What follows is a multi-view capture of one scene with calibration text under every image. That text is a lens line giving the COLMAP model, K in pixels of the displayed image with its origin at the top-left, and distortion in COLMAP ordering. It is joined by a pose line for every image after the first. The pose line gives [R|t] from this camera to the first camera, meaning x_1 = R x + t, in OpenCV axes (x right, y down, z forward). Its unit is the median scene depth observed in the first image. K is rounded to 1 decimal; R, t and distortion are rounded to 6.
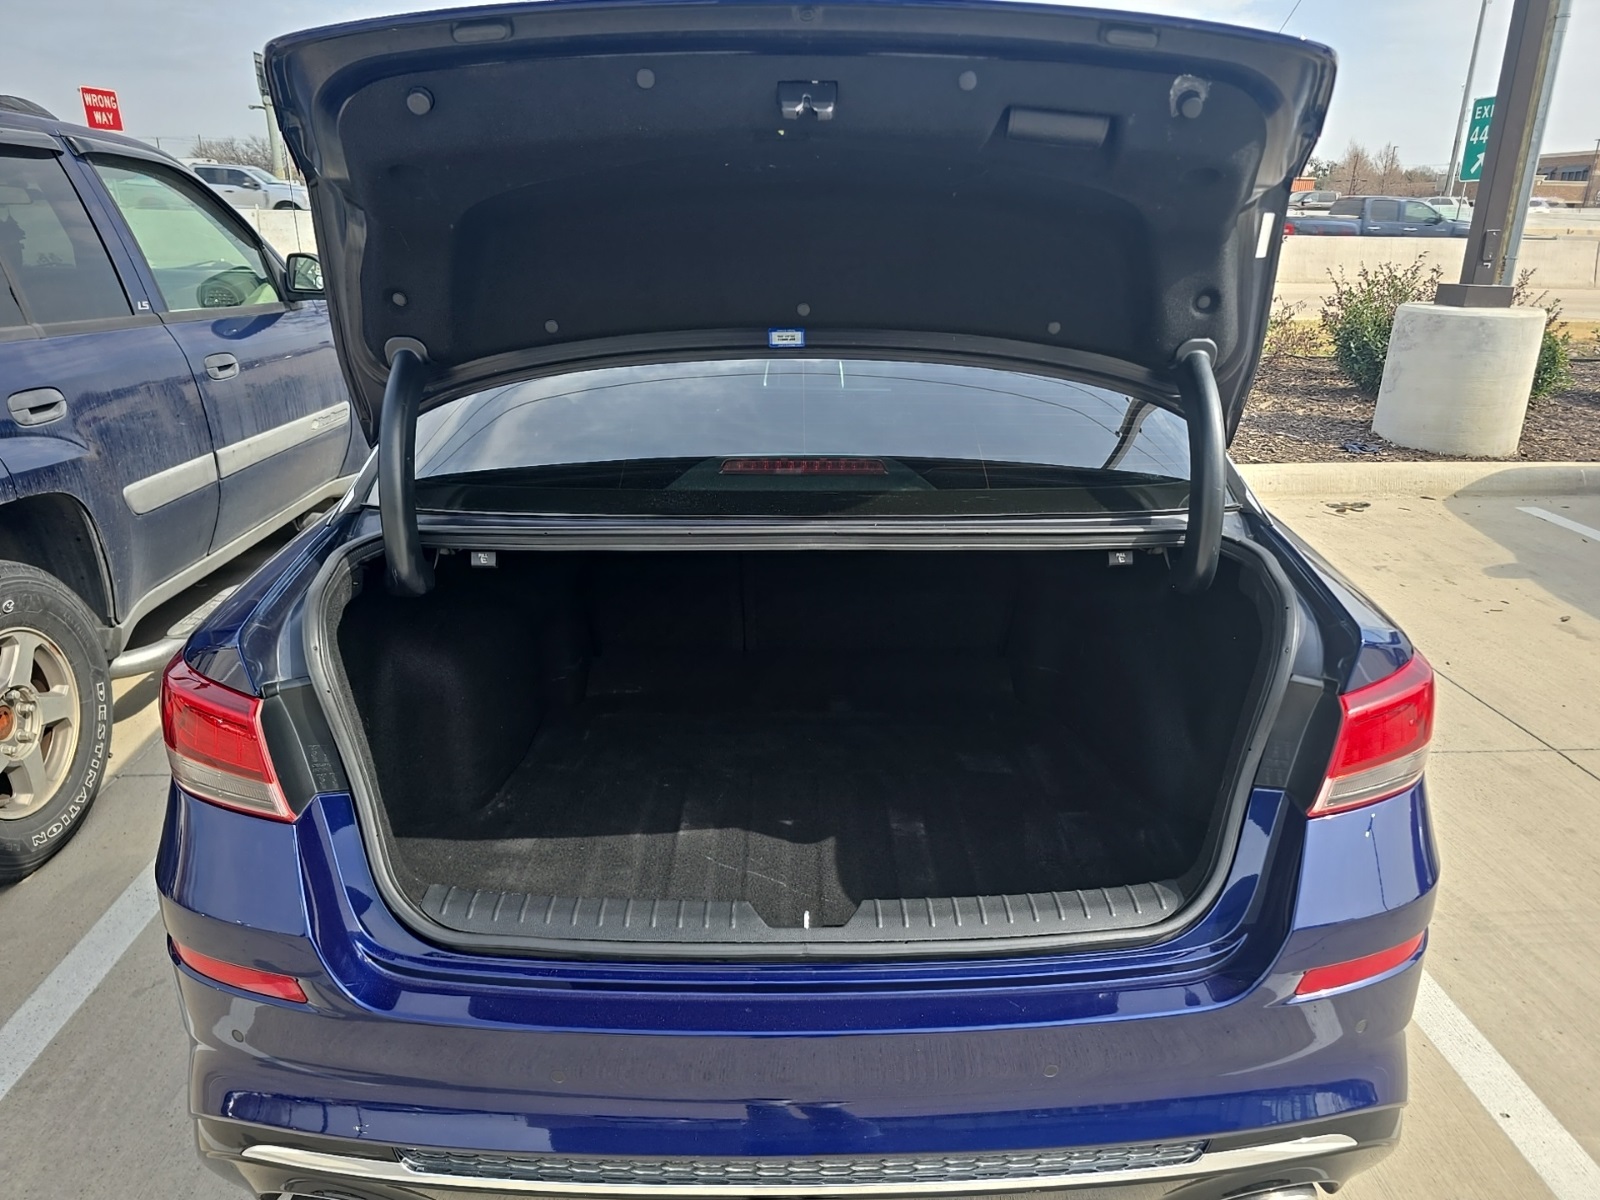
lens RADIAL K [[1096.1, 0, 803.3], [0, 1096.1, 589.8], [0, 0, 1]] dist [0.045586, -0.036438]
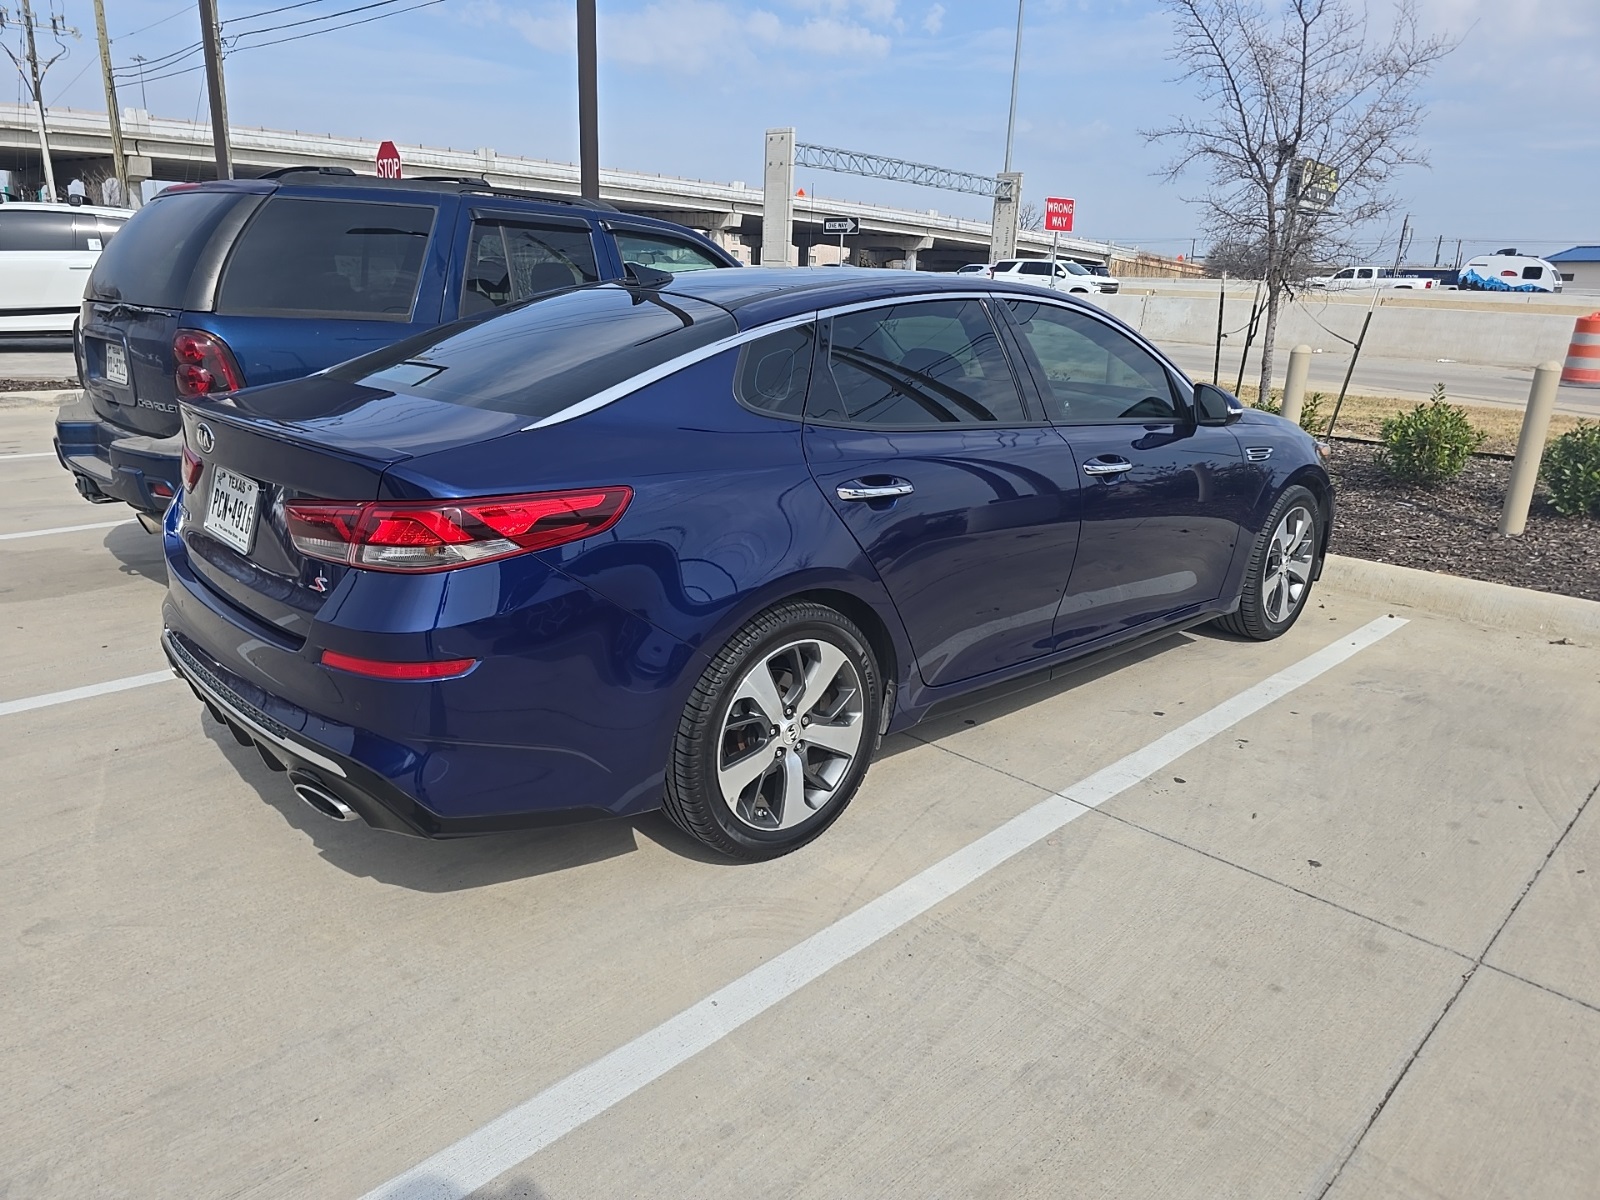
lens RADIAL K [[1070.9, 0, 801.9], [0, 1070.9, 596.7], [0, 0, 1]] dist [0.008654, 0.001646]
pose [[0.665653, 0.223317, -0.712064, 0.959150], [-0.268904, 0.961854, 0.050279, -0.009256], [0.696130, 0.158009, 0.700312, 0.153963]]
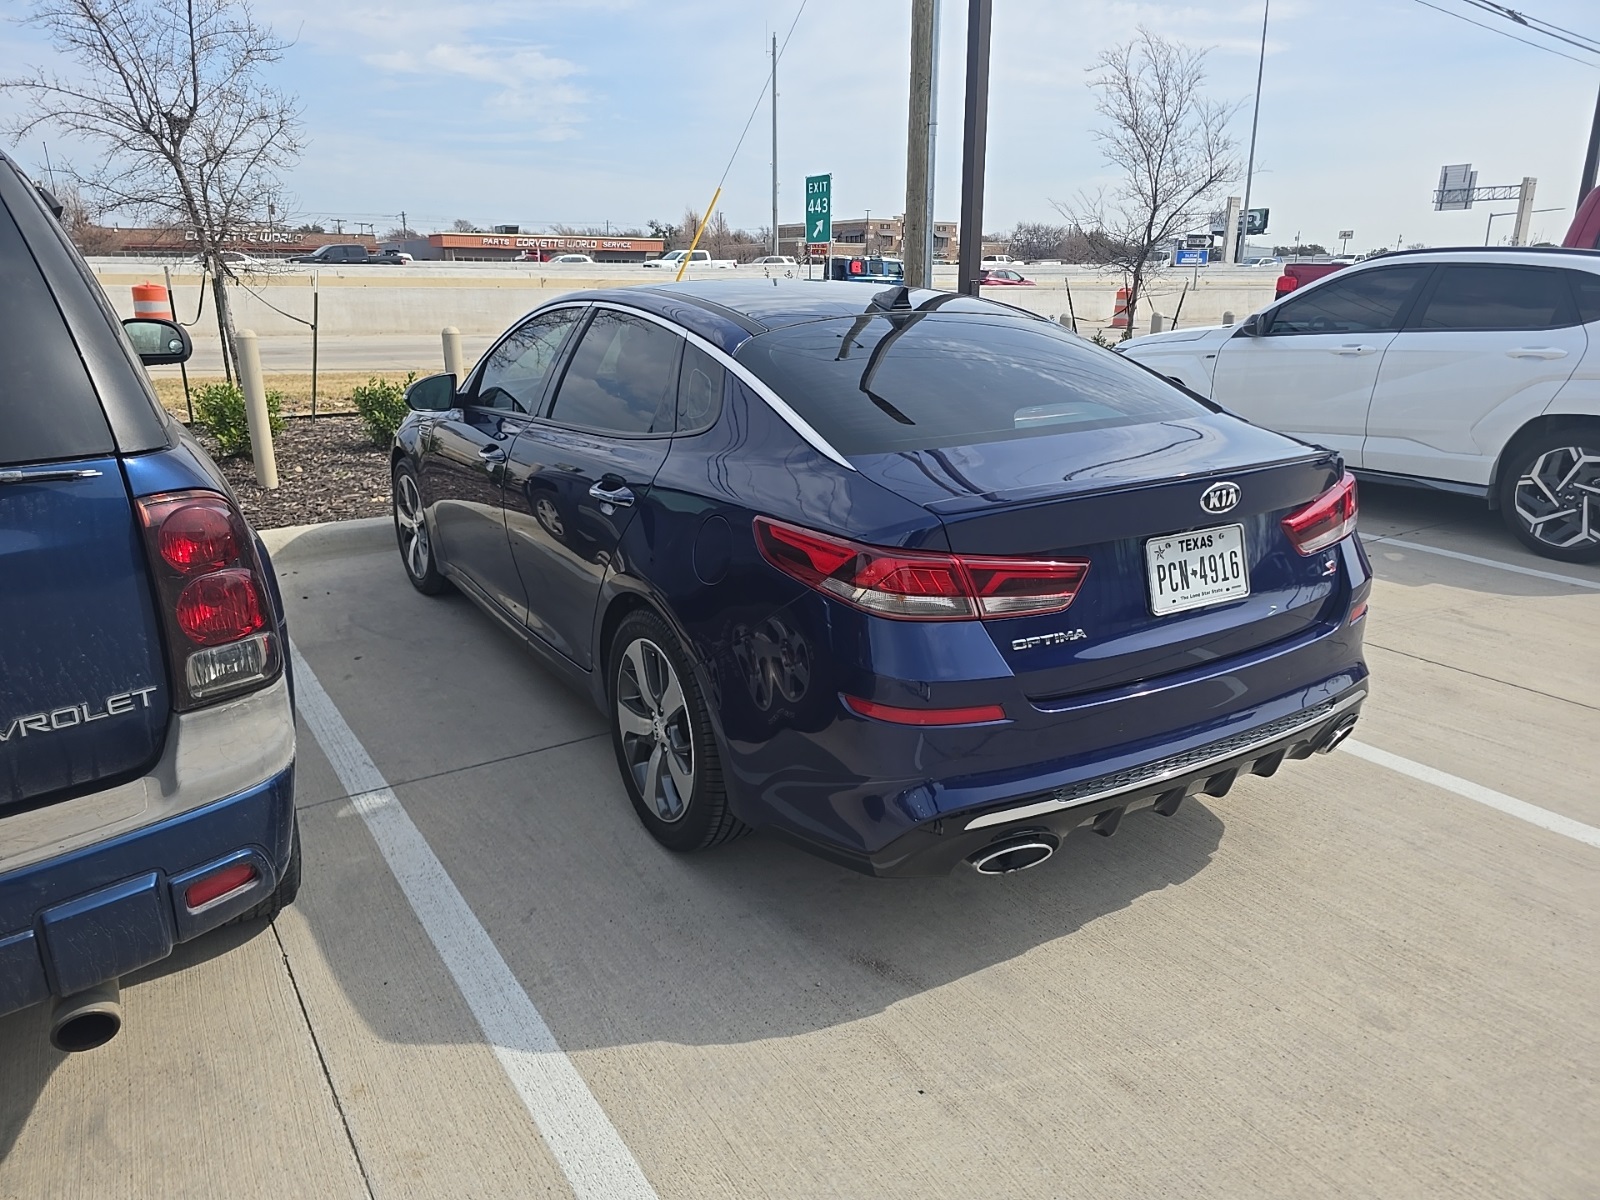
lens RADIAL K [[1106.0, 0, 800.0], [0, 1106.0, 600.0], [0, 0, 1]] dist [0.029549, -0.038852]
pose [[0.856113, -0.157280, 0.492274, -0.693037], [0.177107, 0.984171, 0.006431, 0.054062], [-0.485493, 0.081679, 0.870417, -0.165144]]
